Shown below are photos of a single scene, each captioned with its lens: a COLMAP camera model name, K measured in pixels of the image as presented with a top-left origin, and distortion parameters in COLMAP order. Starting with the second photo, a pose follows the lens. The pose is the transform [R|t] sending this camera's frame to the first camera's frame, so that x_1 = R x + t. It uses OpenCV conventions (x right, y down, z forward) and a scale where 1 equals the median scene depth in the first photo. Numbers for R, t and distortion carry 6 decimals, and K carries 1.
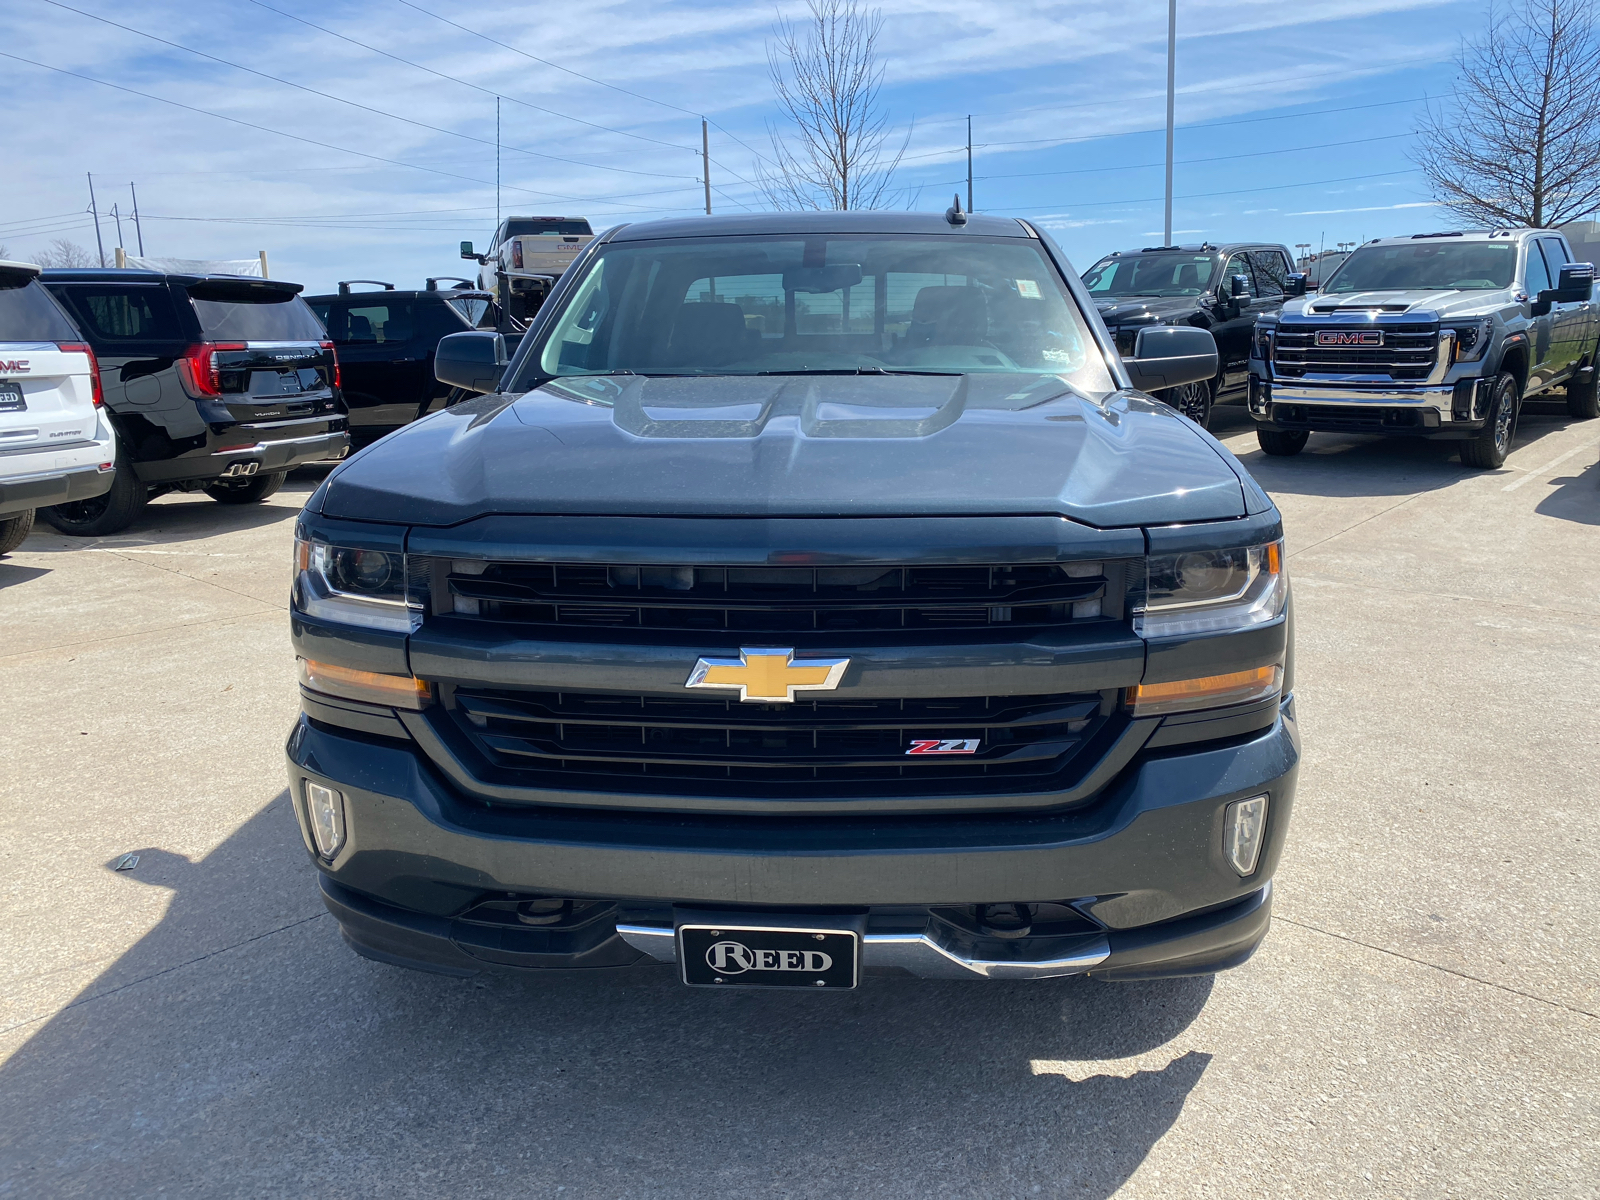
lens RADIAL K [[1238.9, 0, 806.9], [0, 1238.9, 592.1], [0, 0, 1]] dist [0.003690, 0.002669]
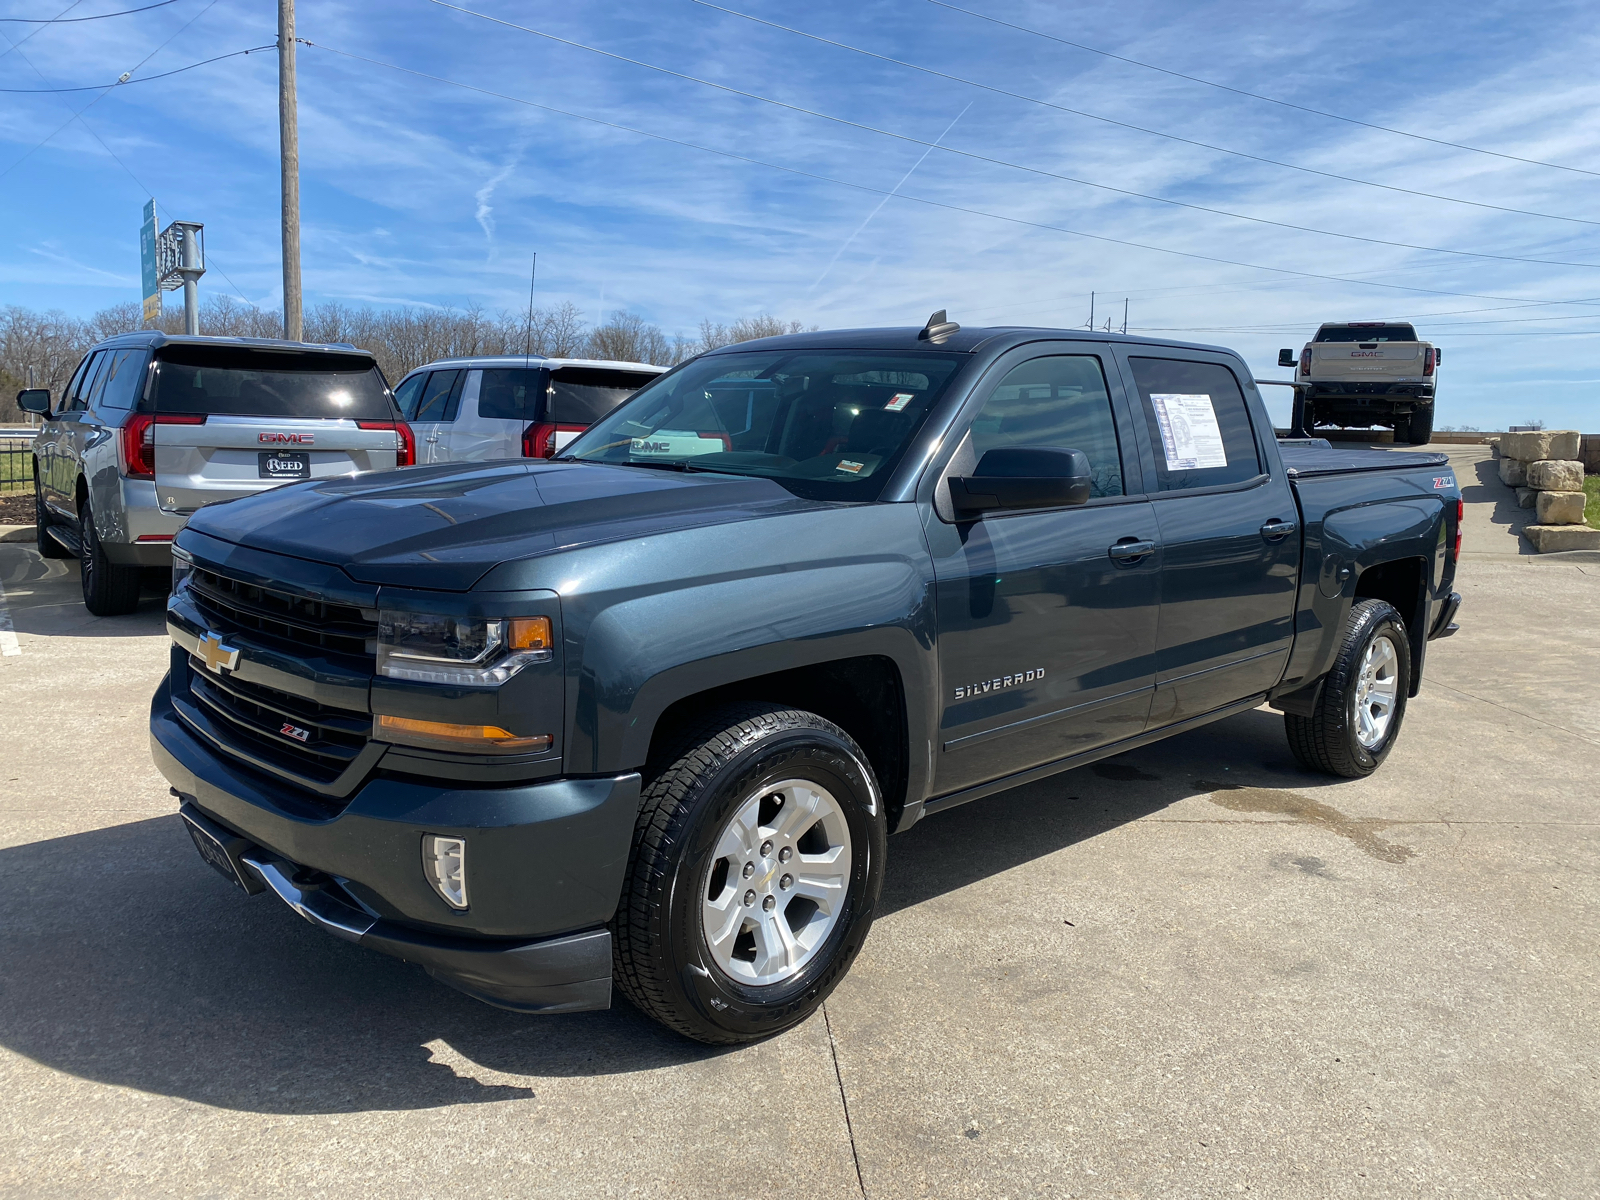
lens RADIAL K [[1243.3, 0, 795.8], [0, 1243.3, 612.3], [0, 0, 1]] dist [0.028660, -0.021180]
pose [[0.721813, 0.136762, -0.678441, 1.095458], [-0.181909, 0.983304, 0.004679, -0.083684], [0.667754, 0.120037, 0.734640, 0.279784]]
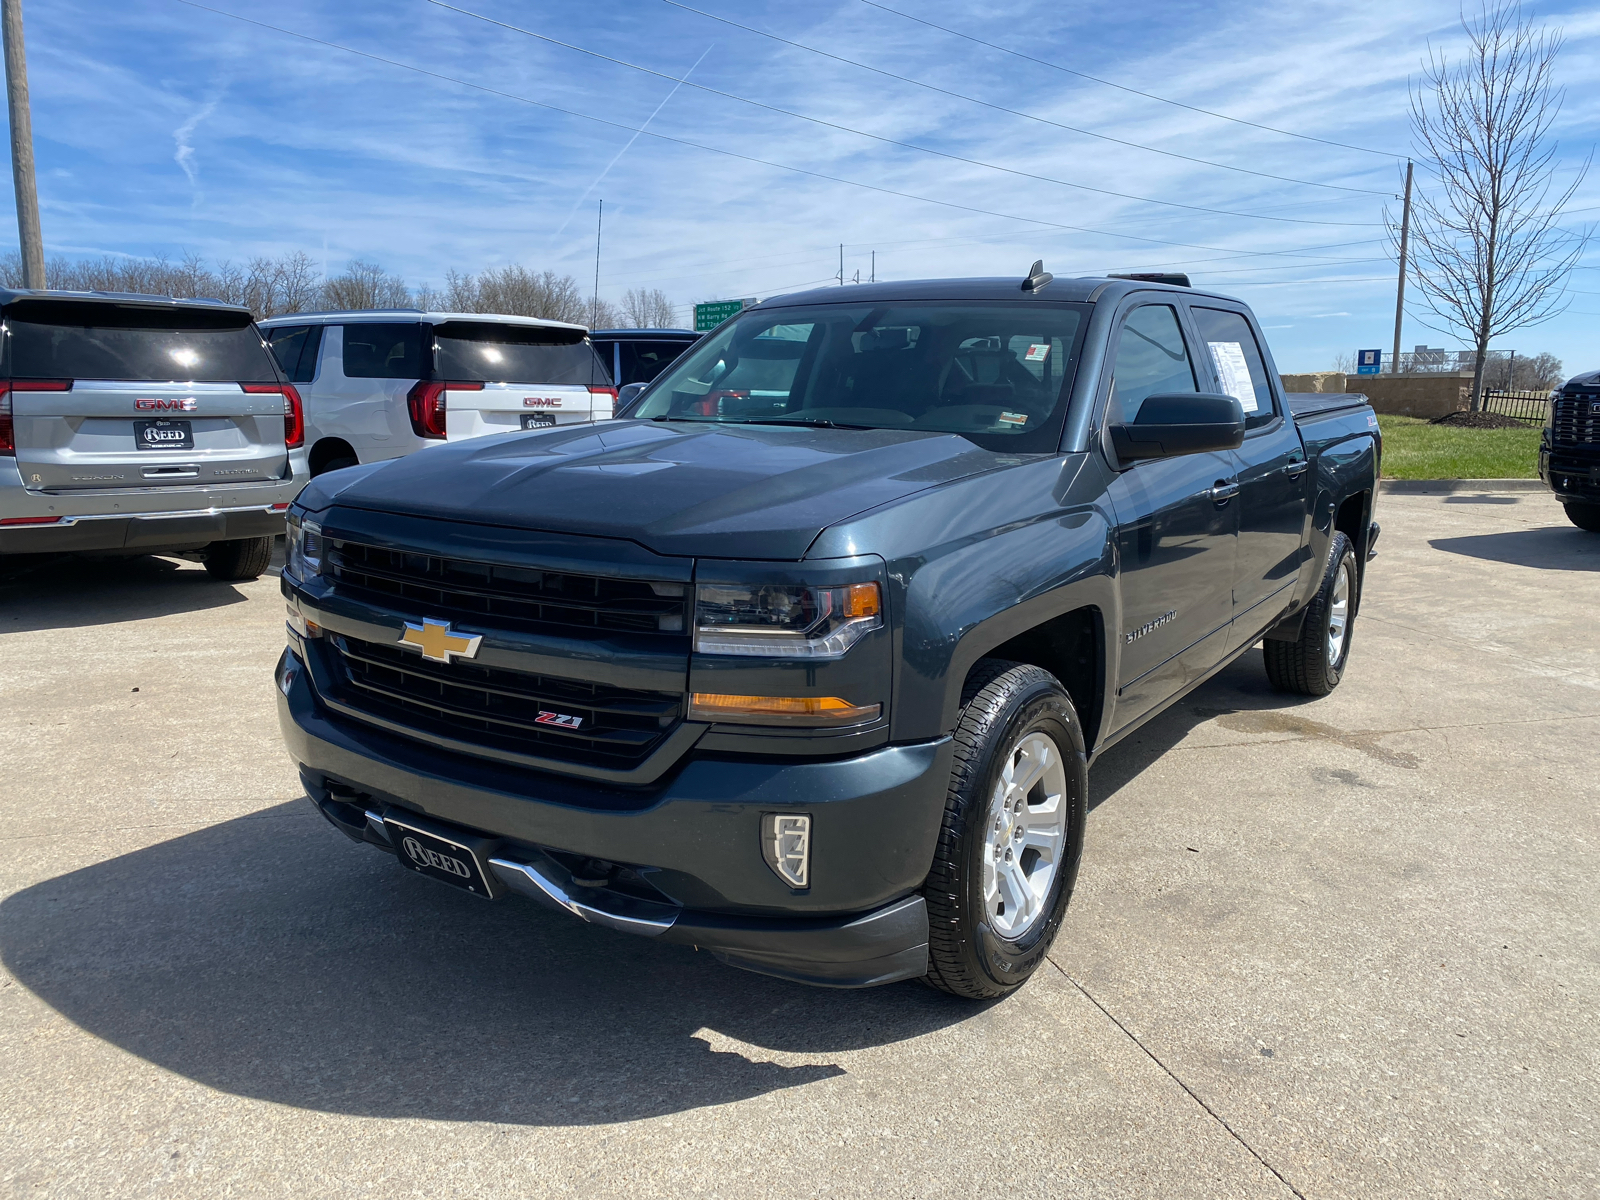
lens RADIAL K [[1246.5, 0, 800.0], [0, 1246.5, 600.0], [0, 0, 1]] dist [0.012303, 0.001705]
pose [[0.849394, 0.111842, -0.515773, 0.744462], [-0.130680, 0.991425, -0.000225, -0.019933], [0.511324, 0.067592, 0.856726, 0.036154]]
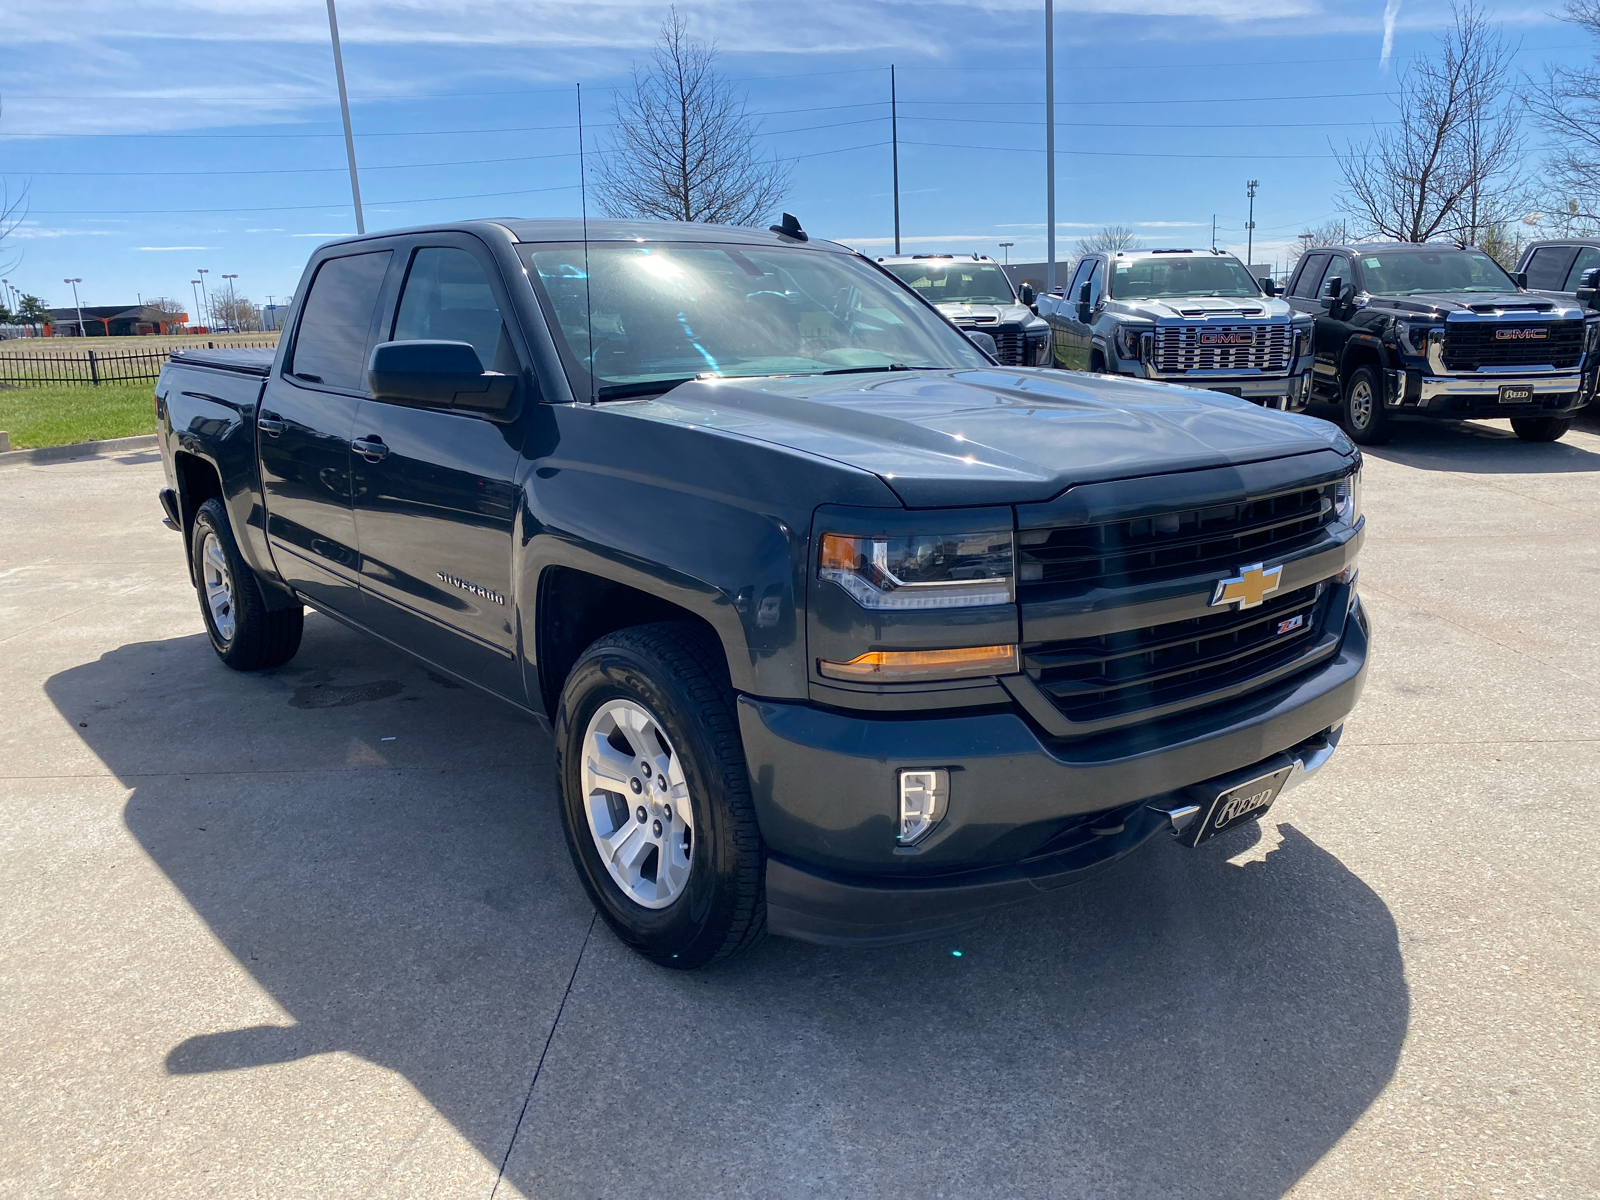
lens RADIAL K [[1246.5, 0, 800.0], [0, 1246.5, 600.0], [0, 0, 1]] dist [0.012303, 0.001705]
pose [[0.736001, -0.147435, 0.660731, -0.958465], [0.155277, 0.986742, 0.047215, -0.041127], [-0.658932, 0.067846, 0.749136, 0.240383]]
